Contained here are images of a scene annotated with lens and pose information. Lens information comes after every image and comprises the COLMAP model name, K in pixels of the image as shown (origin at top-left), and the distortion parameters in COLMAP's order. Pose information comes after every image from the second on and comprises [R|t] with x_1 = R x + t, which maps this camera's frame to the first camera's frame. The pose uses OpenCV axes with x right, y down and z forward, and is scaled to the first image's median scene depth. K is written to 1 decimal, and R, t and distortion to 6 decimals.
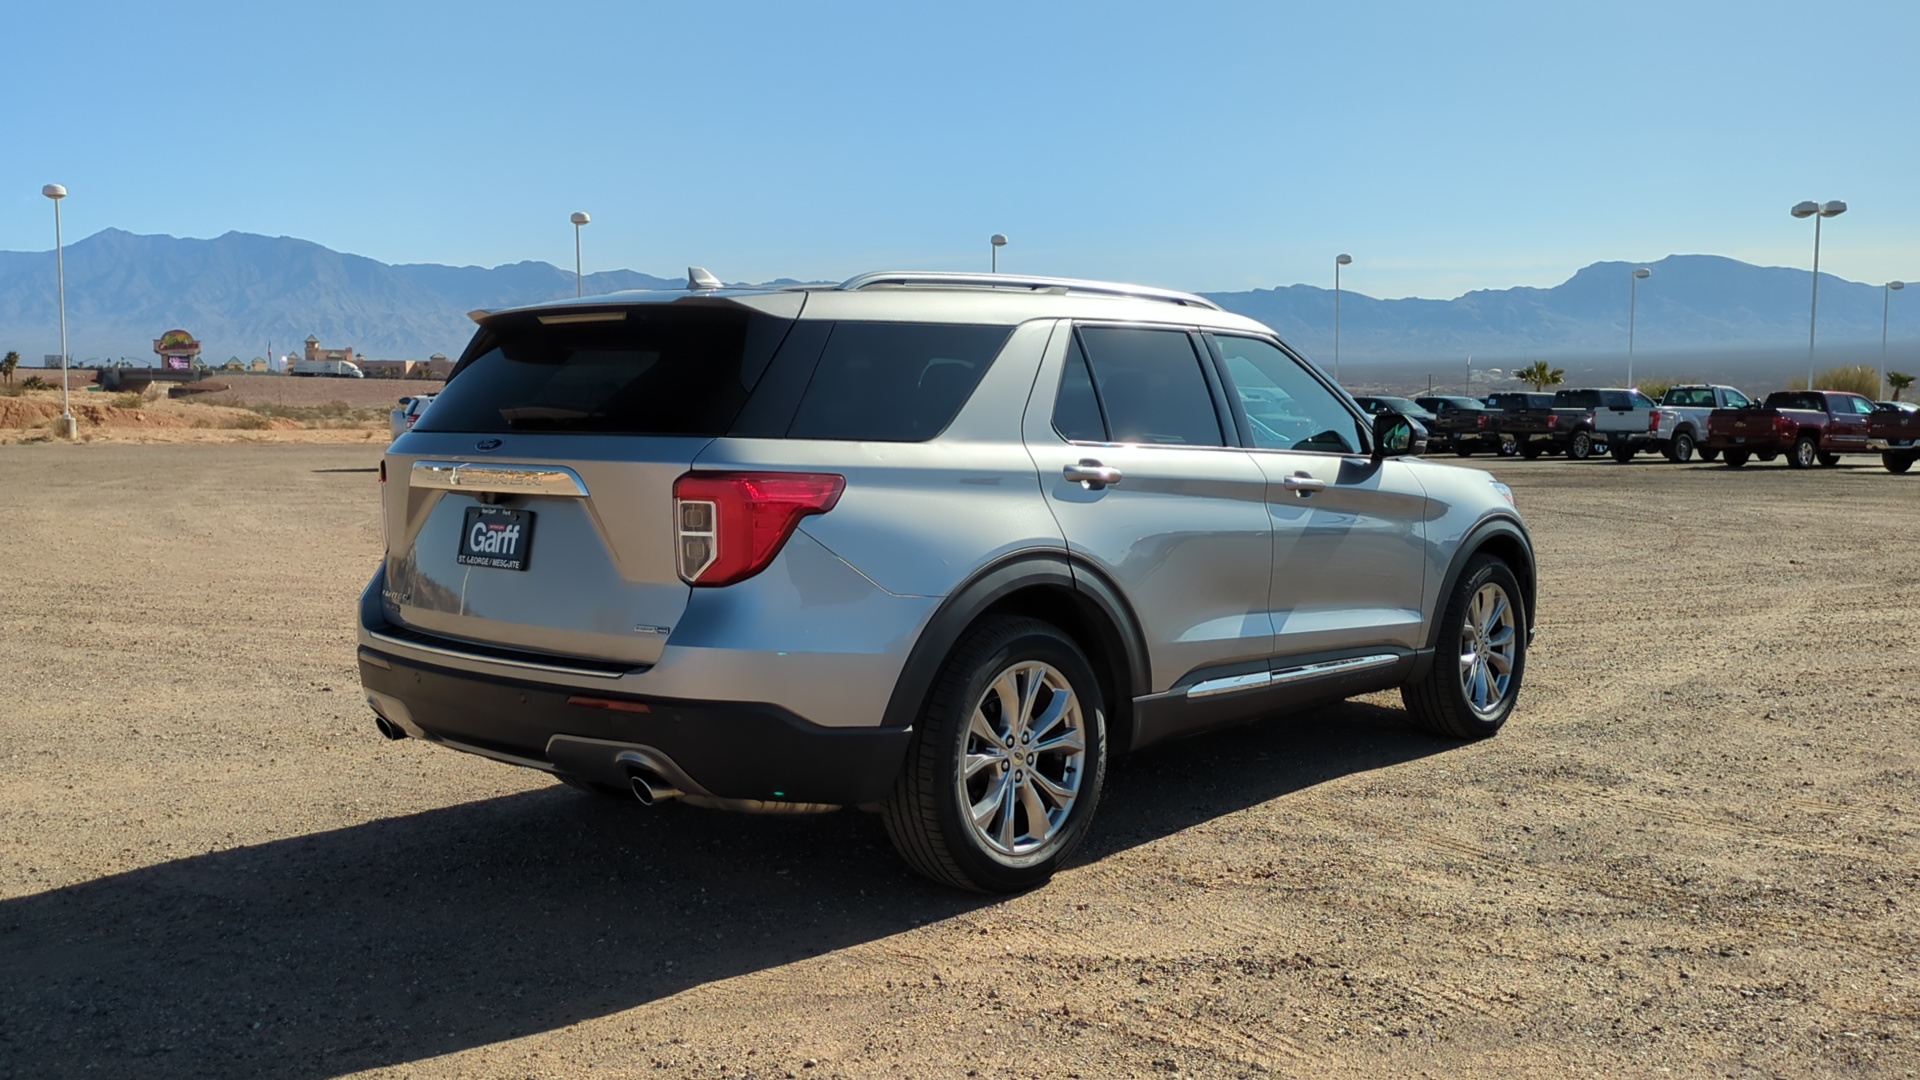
lens RADIAL K [[1644.0, 0, 974.4], [0, 1644.0, 532.4], [0, 0, 1]] dist [0.076202, -0.102630]
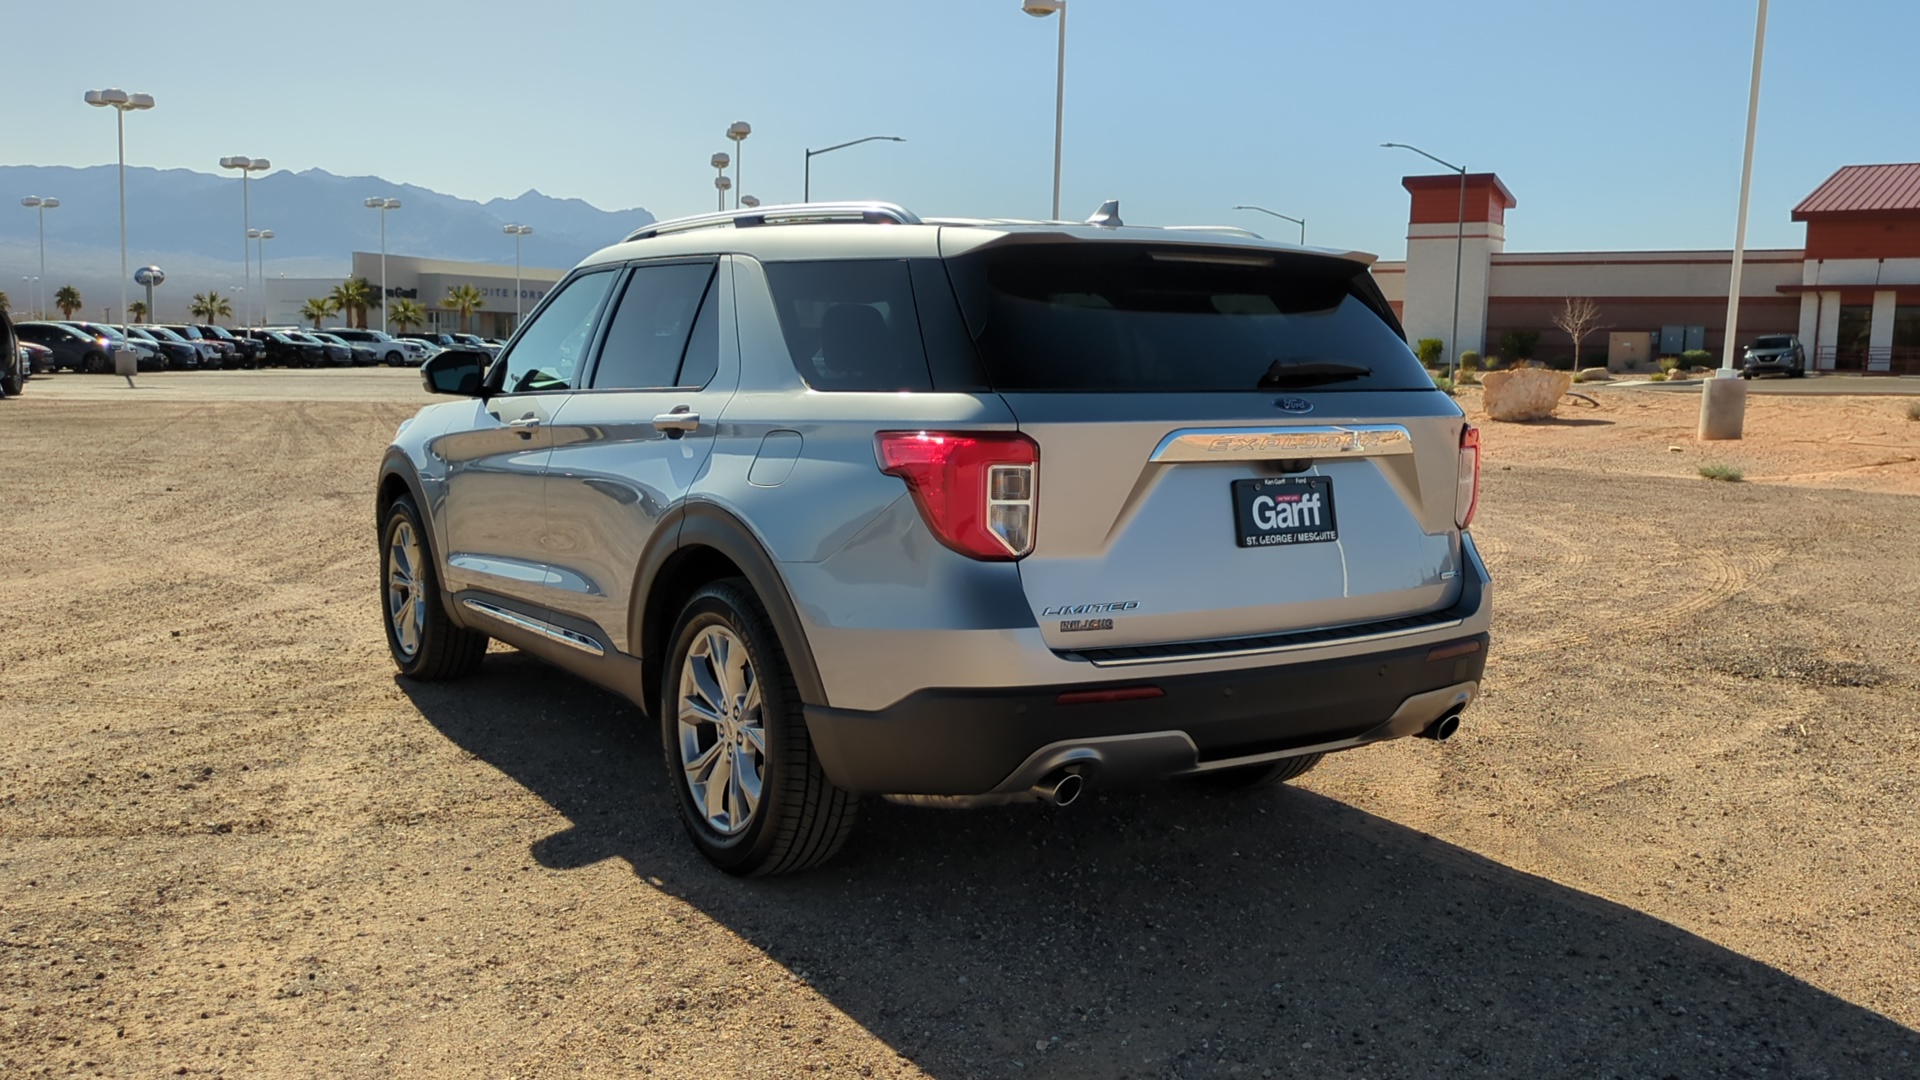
lens RADIAL K [[1647.7, 0, 986.3], [0, 1647.7, 536.9], [0, 0, 1]] dist [0.061190, -0.097863]
pose [[0.258092, -0.105554, 0.960337, -0.804090], [0.054789, 0.994013, 0.094531, -0.051072], [-0.964565, 0.028218, 0.262330, 0.630023]]
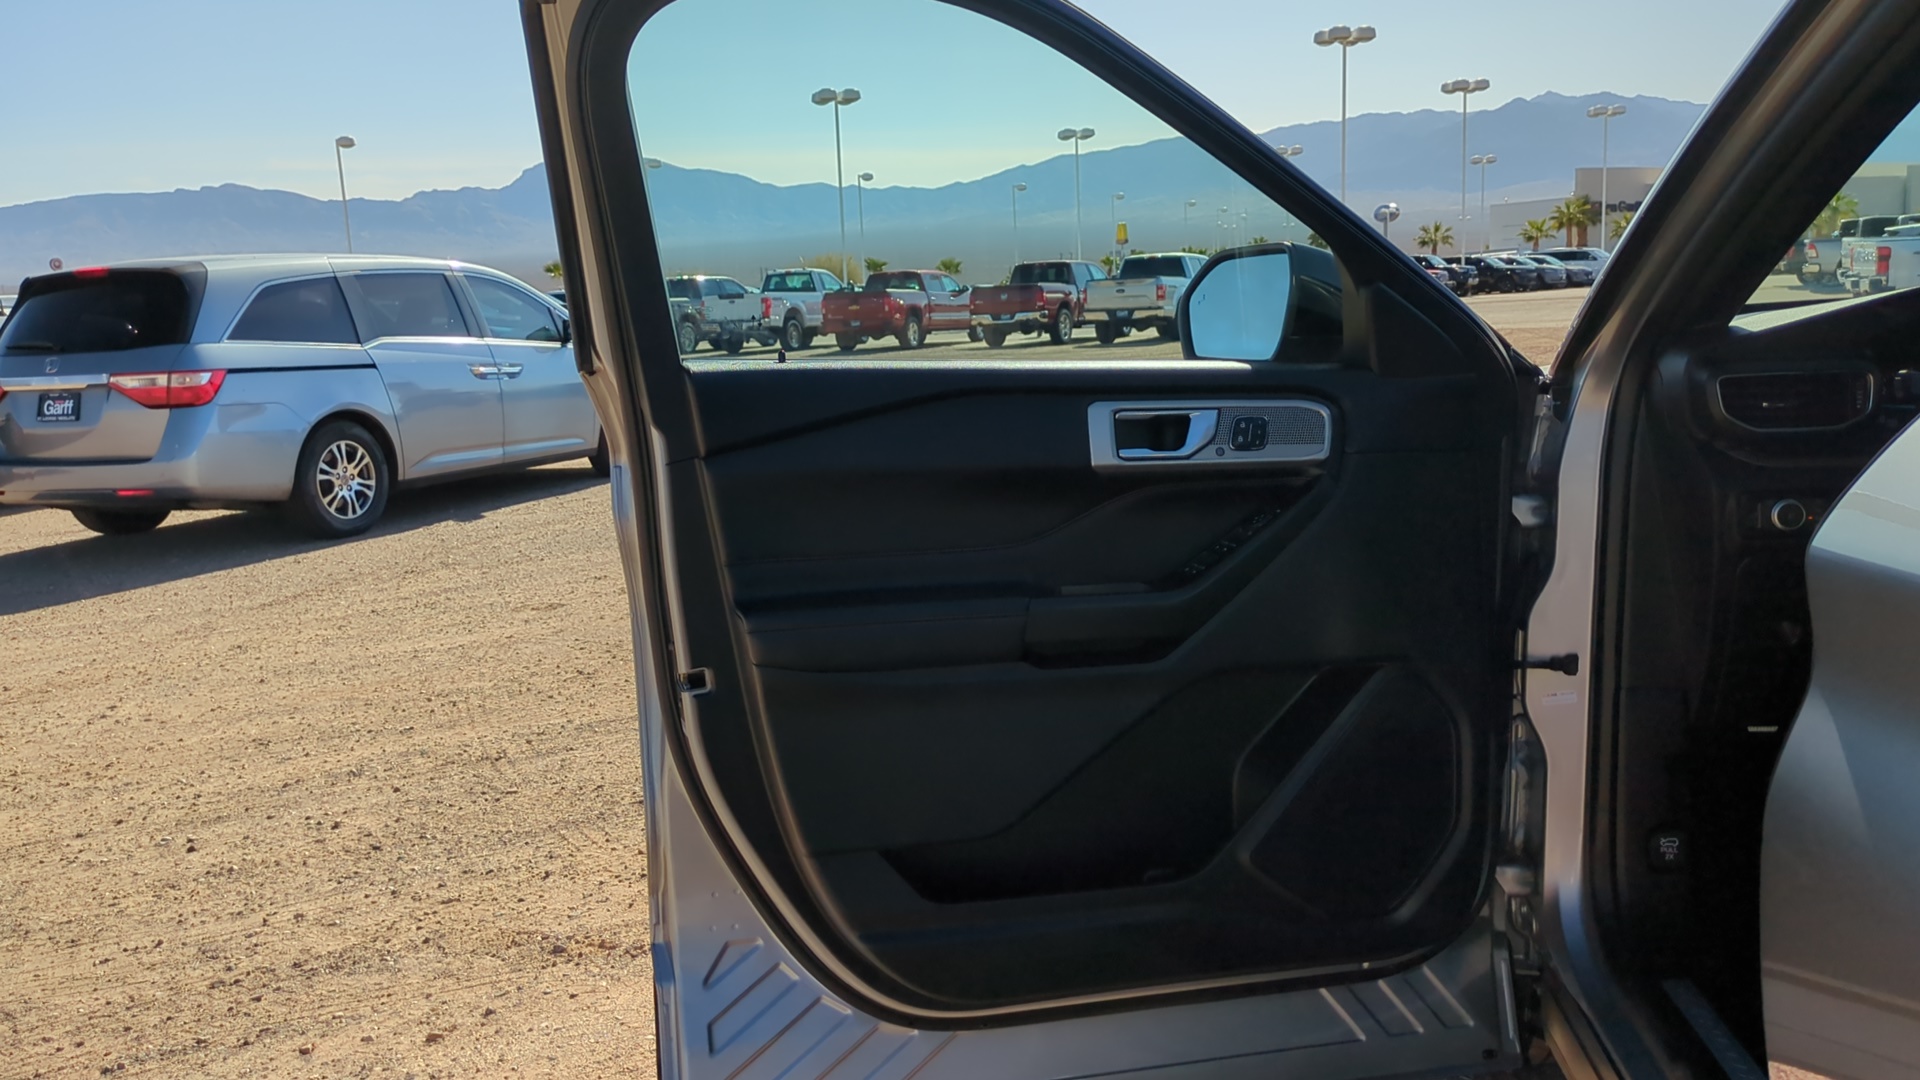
lens RADIAL K [[1647.7, 0, 986.3], [0, 1647.7, 536.9], [0, 0, 1]] dist [0.061190, -0.097863]
pose [[0.819557, -0.124368, 0.559338, -0.221909], [0.090093, 0.991988, 0.088561, -0.062387], [-0.565871, -0.022188, 0.824195, 0.963242]]
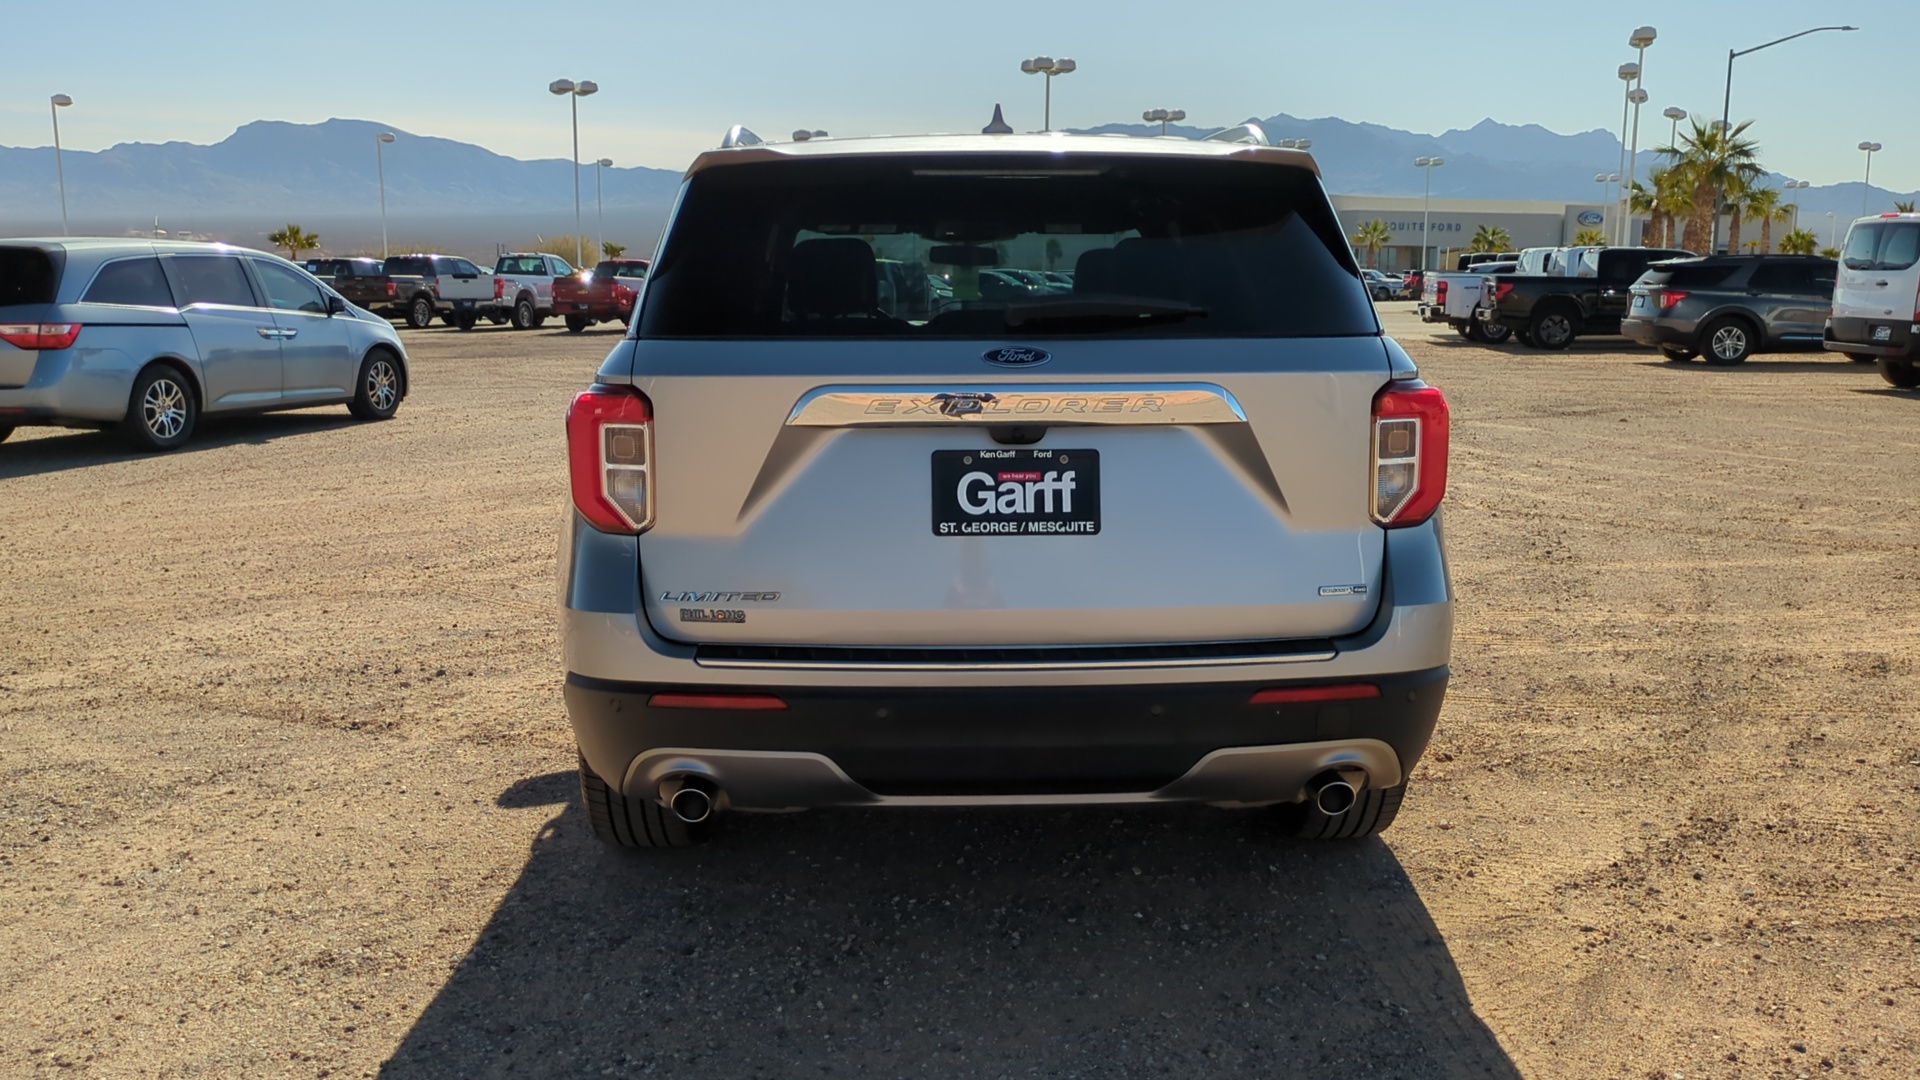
lens RADIAL K [[1644.0, 0, 974.4], [0, 1644.0, 532.4], [0, 0, 1]] dist [0.076202, -0.102630]
pose [[0.730516, -0.107246, 0.674422, -0.523355], [0.053060, 0.993520, 0.100516, -0.033978], [-0.680831, -0.037644, 0.731472, 0.347434]]
